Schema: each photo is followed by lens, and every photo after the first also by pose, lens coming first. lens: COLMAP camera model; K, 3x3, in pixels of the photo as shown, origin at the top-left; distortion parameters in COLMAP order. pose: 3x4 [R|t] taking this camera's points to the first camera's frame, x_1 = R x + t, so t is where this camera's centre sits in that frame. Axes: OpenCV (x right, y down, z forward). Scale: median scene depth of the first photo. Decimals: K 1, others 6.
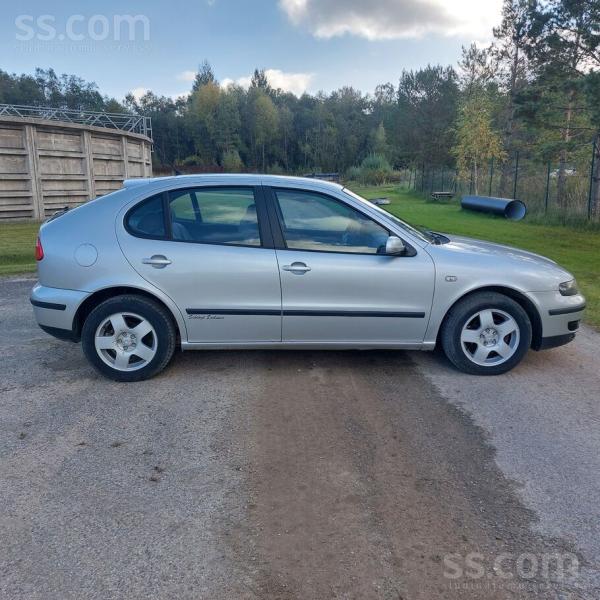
lens RADIAL K [[581.6, 0, 306.8], [0, 581.6, 300.1], [0, 0, 1]] dist [-0.006811, -0.012750]
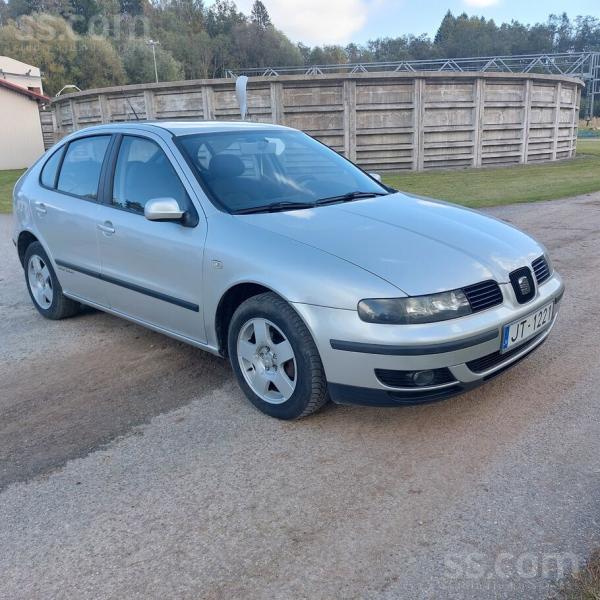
lens RADIAL K [[581.6, 0, 306.8], [0, 581.6, 300.1], [0, 0, 1]] dist [-0.006811, -0.012750]
pose [[0.703399, 0.153605, -0.694000, 0.154073], [-0.095981, 0.987954, 0.121386, -0.016895], [0.704285, -0.018772, 0.709669, 0.108987]]
